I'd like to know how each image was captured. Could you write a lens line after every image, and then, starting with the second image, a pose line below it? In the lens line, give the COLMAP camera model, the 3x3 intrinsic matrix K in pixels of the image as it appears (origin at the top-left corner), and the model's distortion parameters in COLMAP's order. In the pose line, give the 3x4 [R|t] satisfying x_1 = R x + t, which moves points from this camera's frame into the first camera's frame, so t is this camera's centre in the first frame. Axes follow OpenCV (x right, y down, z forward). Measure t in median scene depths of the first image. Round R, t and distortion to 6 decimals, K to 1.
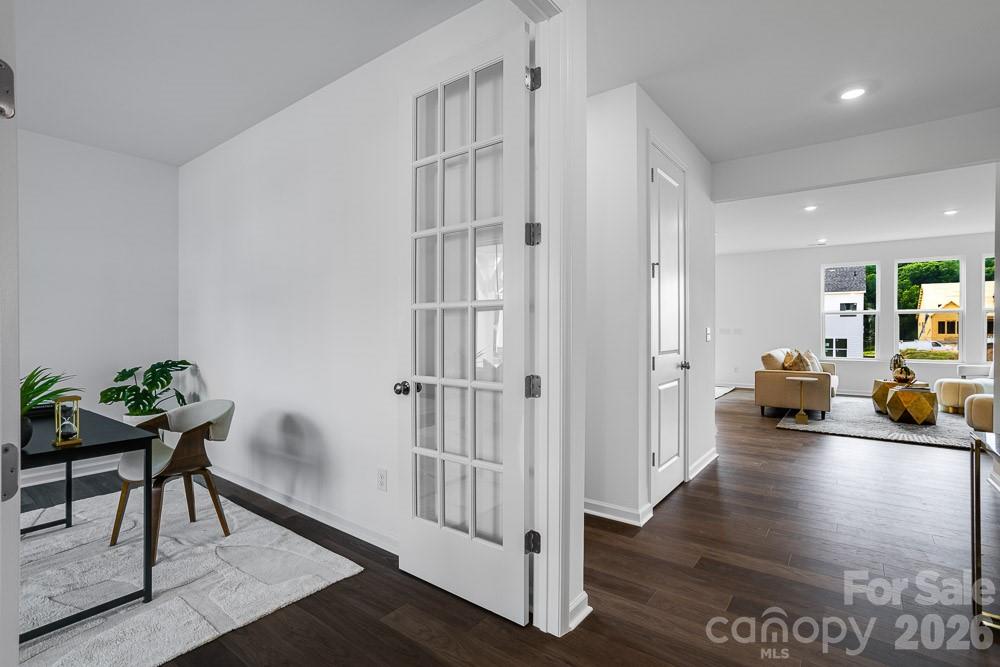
lens RADIAL K [[478.3, 0, 492.3], [0, 478.3, 331.6], [0, 0, 1]] dist [-0.056857, 0.031049]
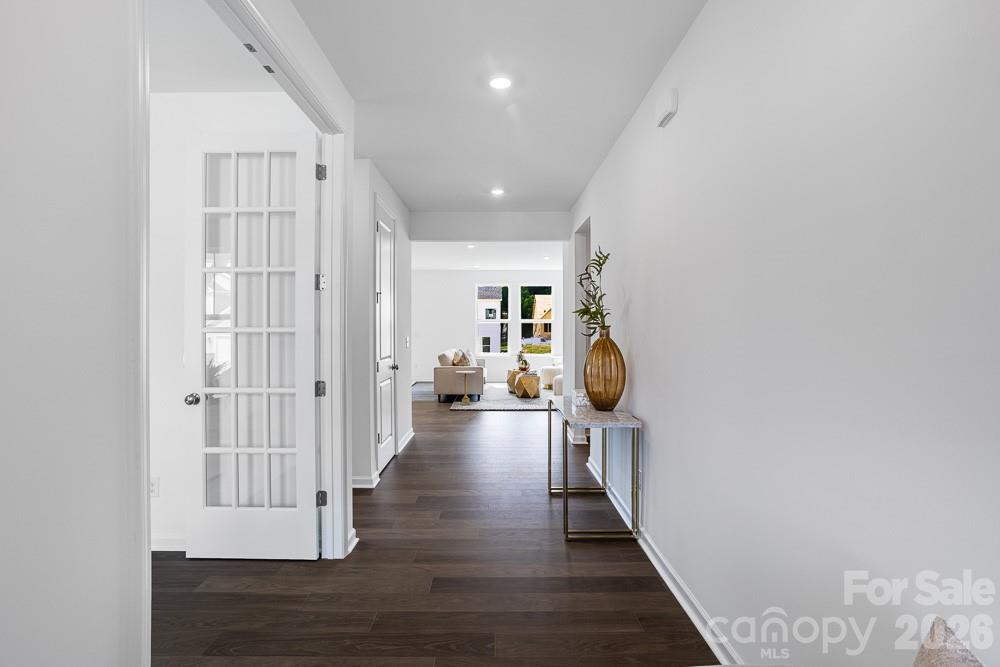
lens RADIAL K [[478.3, 0, 492.3], [0, 478.3, 331.6], [0, 0, 1]] dist [-0.056857, 0.031049]
pose [[0.793123, -0.005052, 0.609040, -0.134473], [0.004432, 0.999987, 0.002523, -0.021184], [-0.609045, 0.000698, 0.793135, -0.159842]]
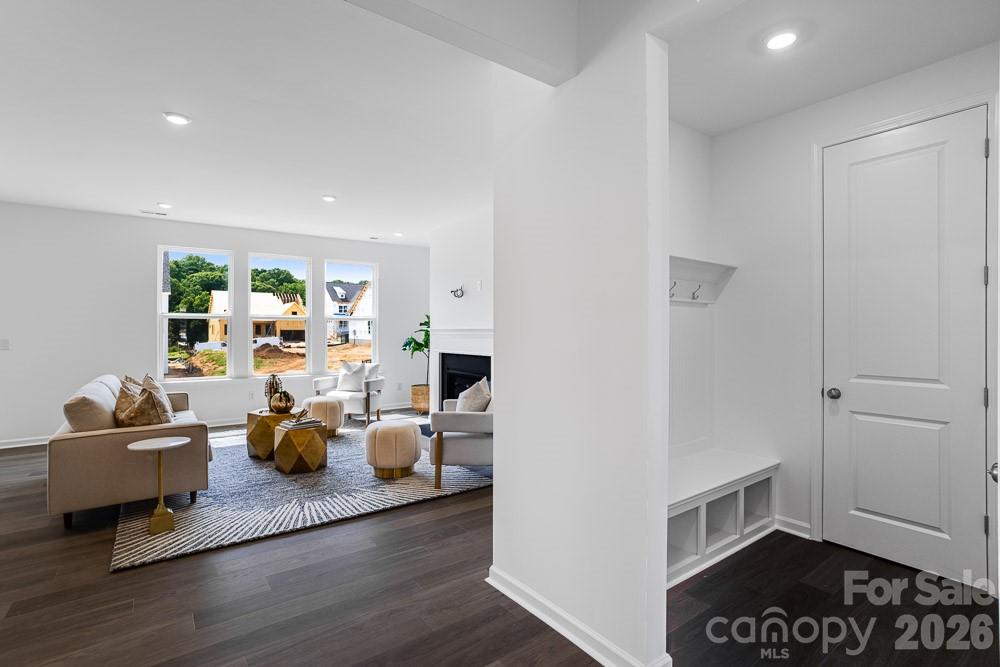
lens RADIAL K [[478.3, 0, 492.3], [0, 478.3, 331.6], [0, 0, 1]] dist [-0.056857, 0.031049]
pose [[0.276553, -0.000604, 0.960999, 0.304779], [0.002974, 0.999996, -0.000228, -0.024272], [-0.960994, 0.002921, 0.276553, 0.578395]]
